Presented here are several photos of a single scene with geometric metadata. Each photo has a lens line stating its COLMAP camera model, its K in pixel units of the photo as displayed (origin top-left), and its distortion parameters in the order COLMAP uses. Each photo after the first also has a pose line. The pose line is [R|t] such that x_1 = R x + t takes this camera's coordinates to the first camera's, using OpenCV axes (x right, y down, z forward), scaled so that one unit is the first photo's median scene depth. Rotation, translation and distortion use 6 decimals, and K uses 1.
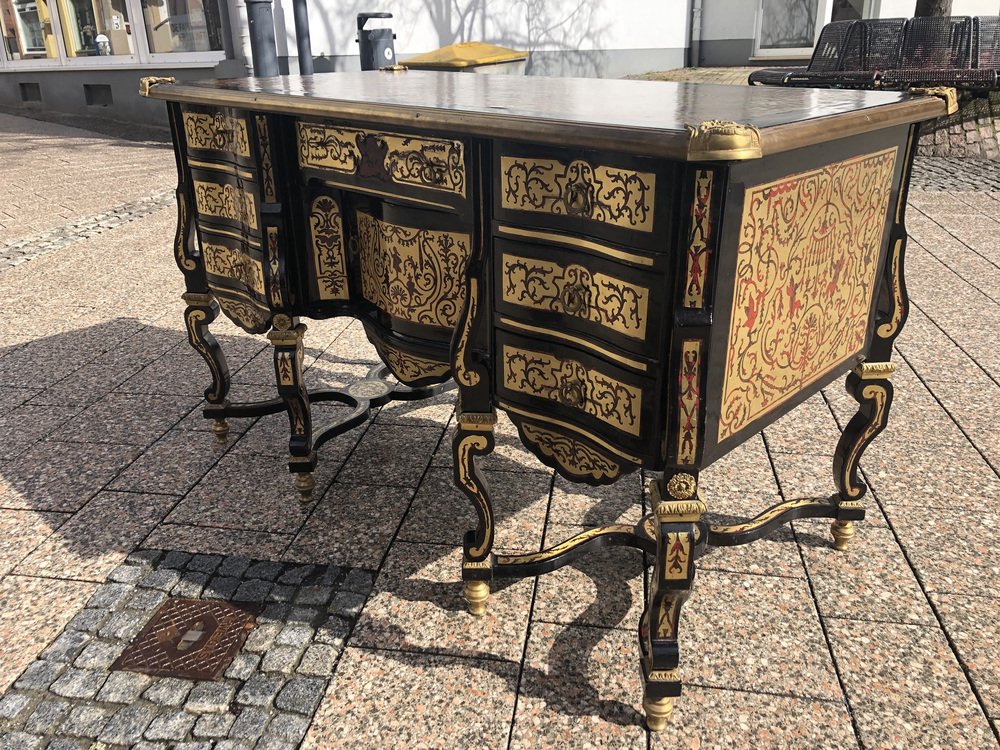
lens RADIAL K [[818.6, 0, 499.0], [0, 818.6, 371.7], [0, 0, 1]] dist [0.021600, -0.032222]
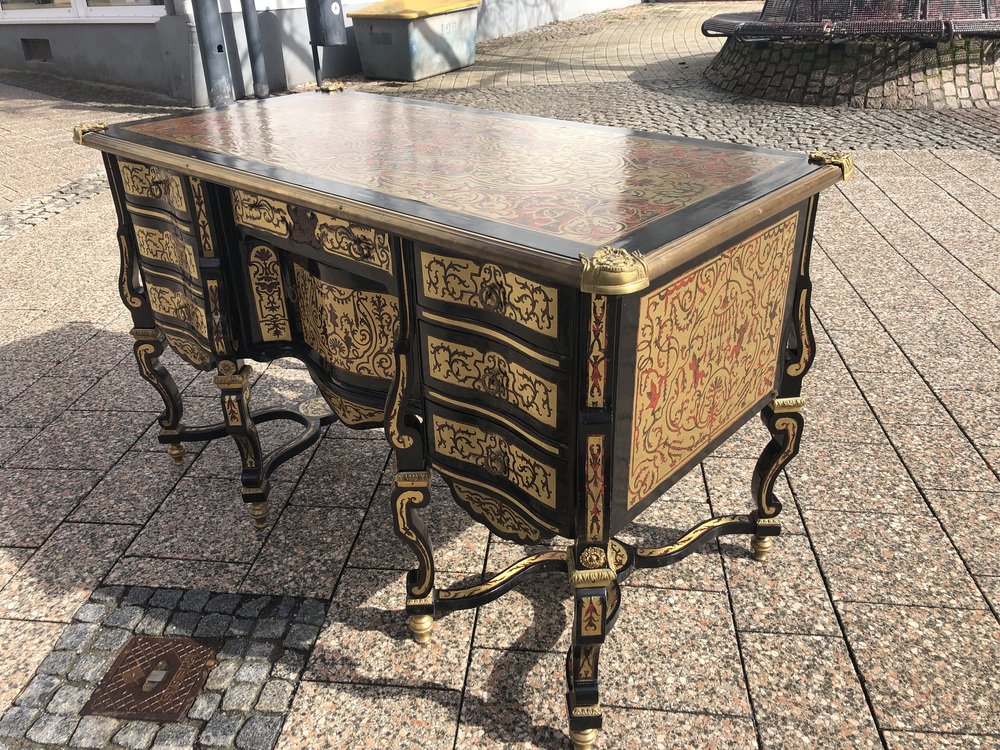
lens RADIAL K [[818.6, 0, 496.8], [0, 818.6, 368.3], [0, 0, 1]] dist [0.021600, -0.032222]
pose [[0.998914, -0.032118, 0.033755, 0.047748], [0.029436, 0.996584, 0.077163, -0.150206], [-0.036118, -0.076086, 0.996447, -0.055515]]
